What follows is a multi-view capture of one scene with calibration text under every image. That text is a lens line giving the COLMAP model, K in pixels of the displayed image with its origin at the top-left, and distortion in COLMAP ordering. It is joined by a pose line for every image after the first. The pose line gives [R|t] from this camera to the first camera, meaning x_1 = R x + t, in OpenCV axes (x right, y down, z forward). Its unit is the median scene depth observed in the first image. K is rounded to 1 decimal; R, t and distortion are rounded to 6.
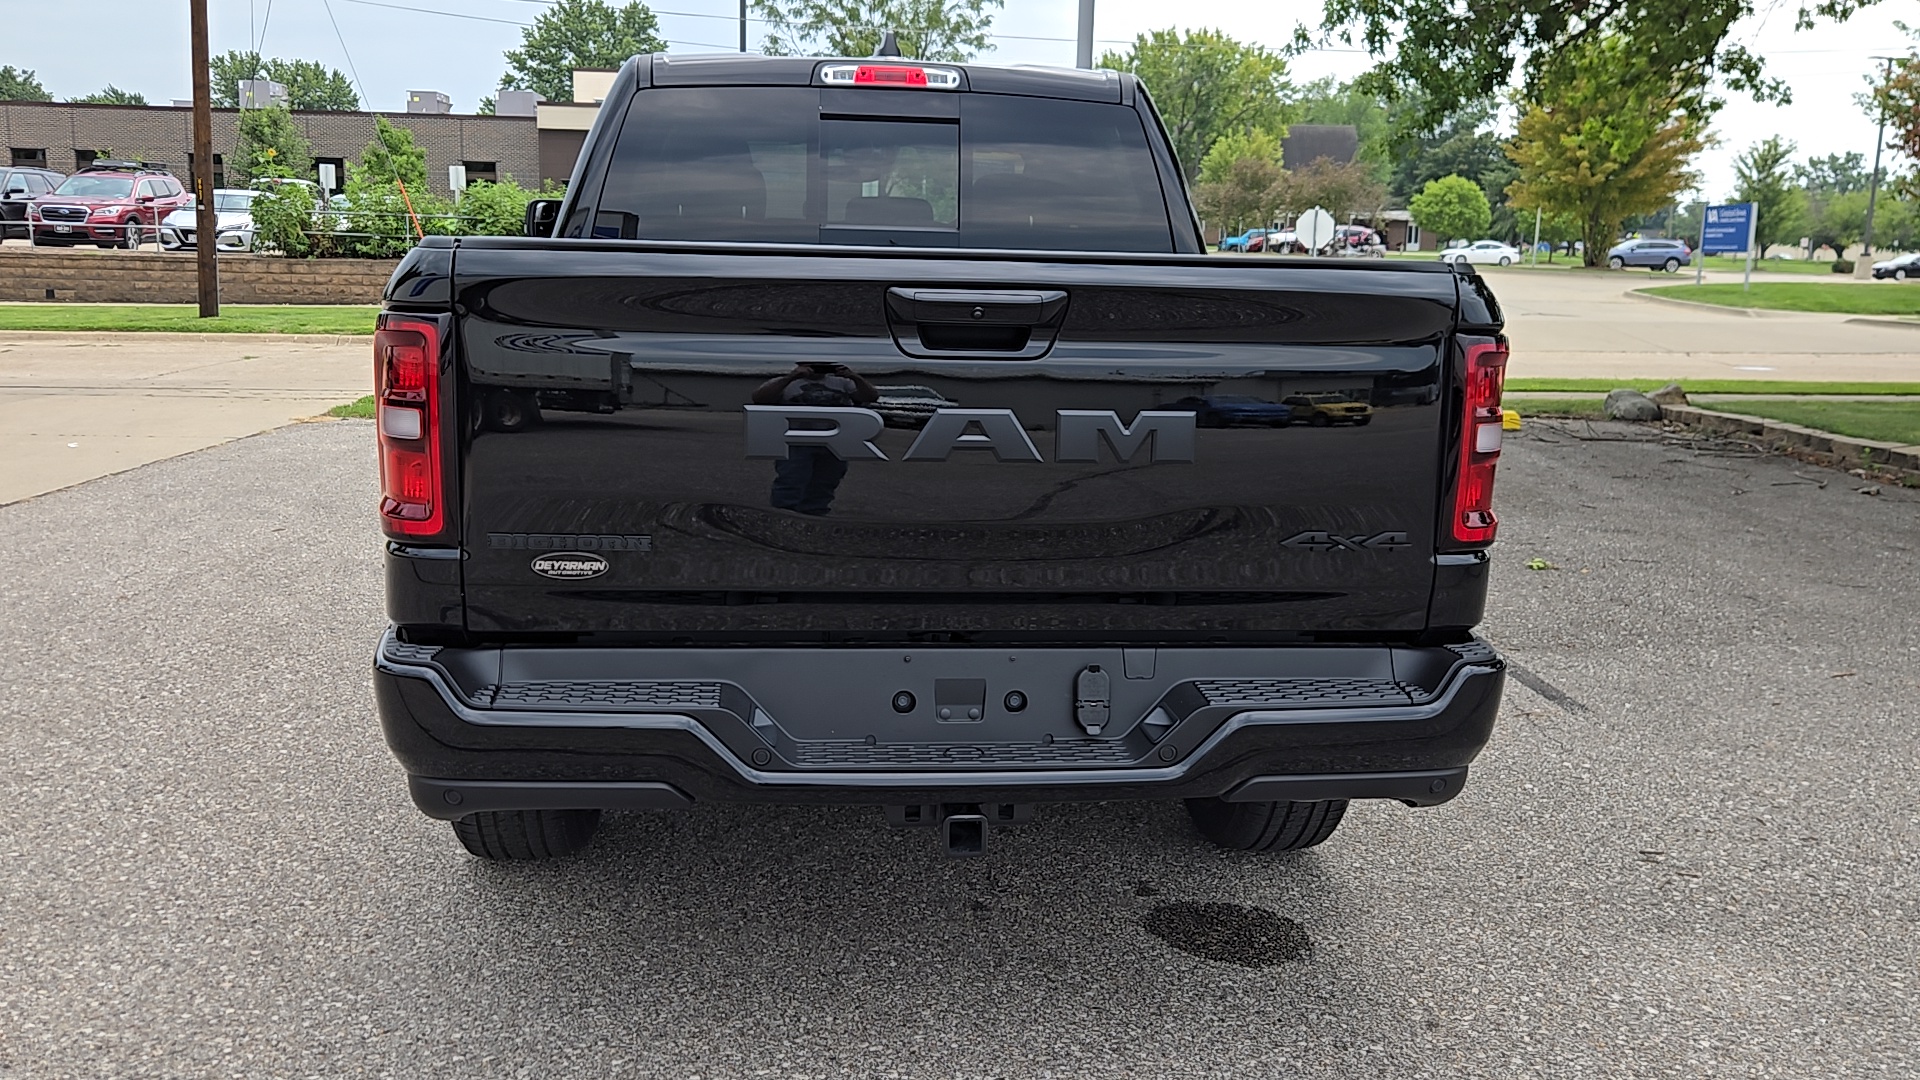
lens RADIAL K [[1540.1, 0, 955.0], [0, 1540.1, 511.5], [0, 0, 1]] dist [0.011877, -0.017671]
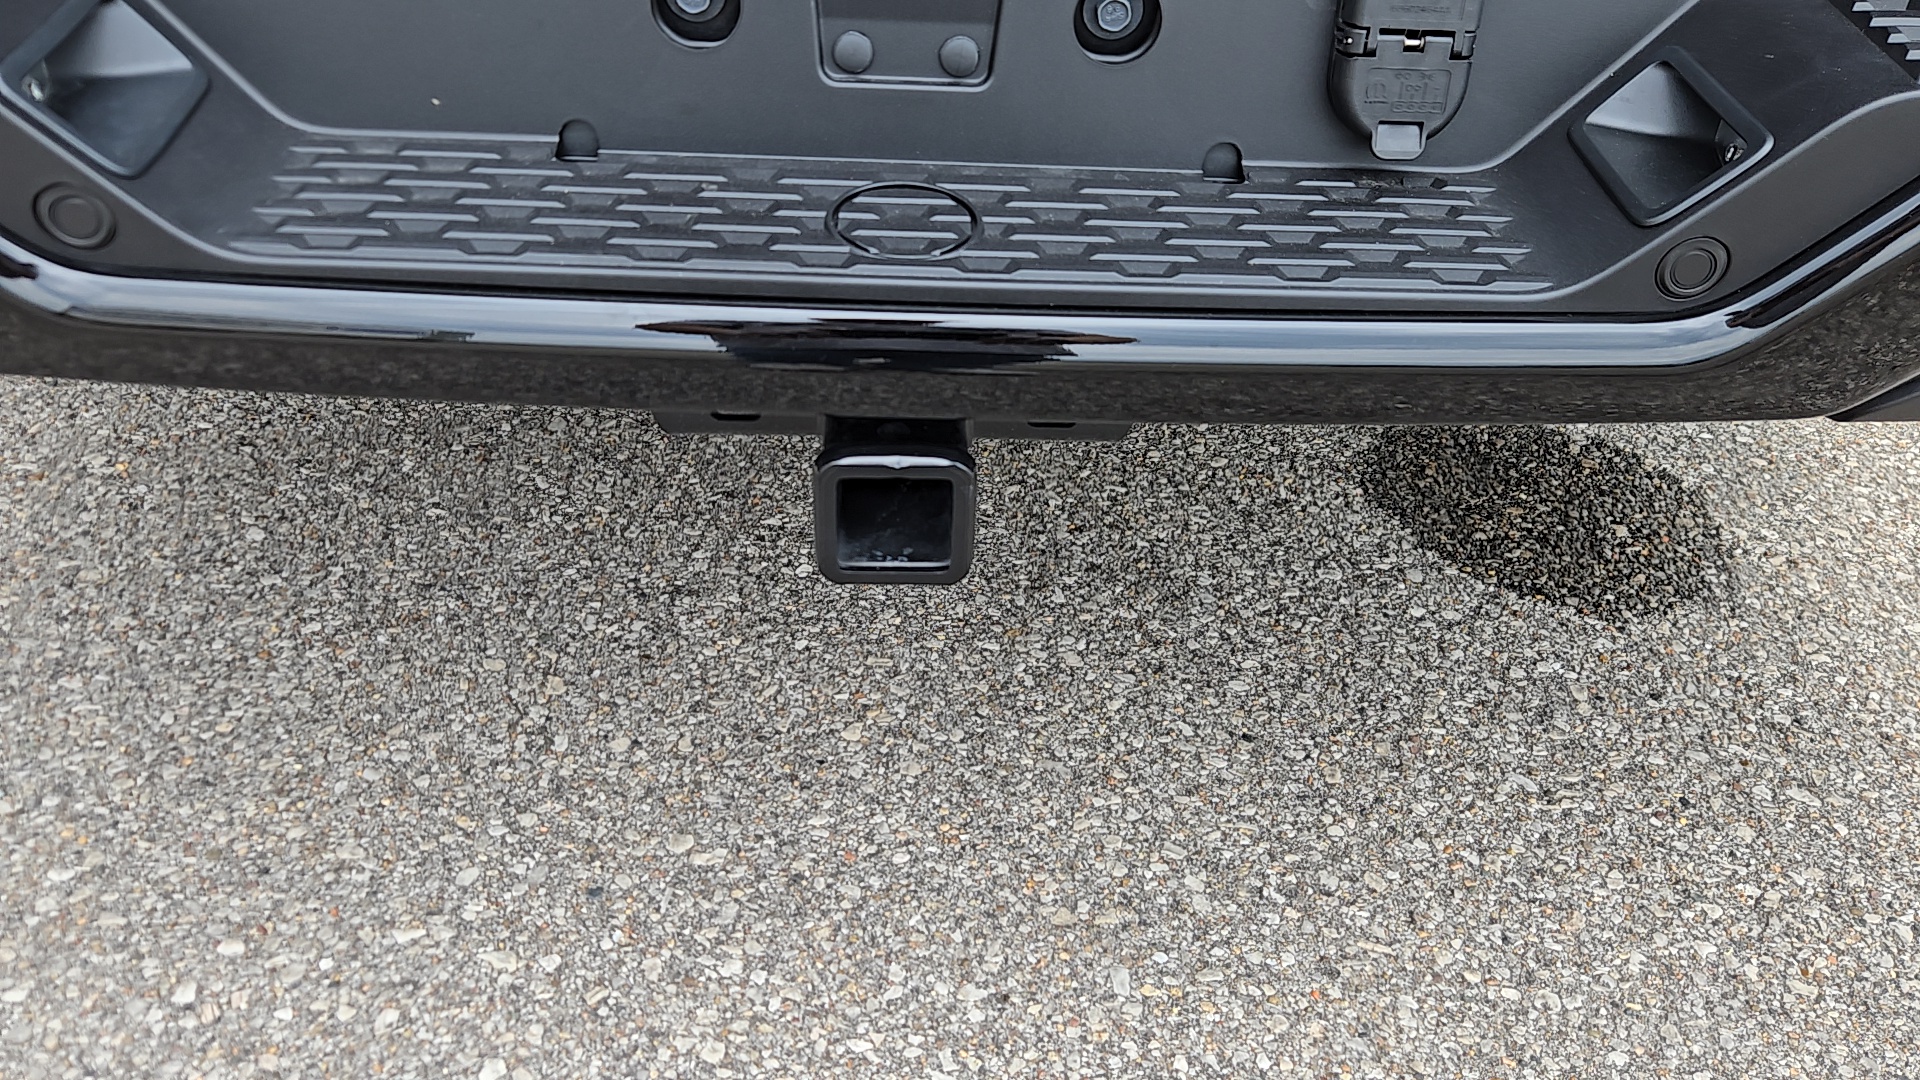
lens RADIAL K [[1540.1, 0, 955.0], [0, 1540.1, 511.5], [0, 0, 1]] dist [0.011877, -0.017671]
pose [[0.996440, 0.066739, -0.051509, 0.028440], [-0.034059, 0.877587, 0.478207, 0.066696], [0.077119, -0.474750, 0.876735, 0.671483]]
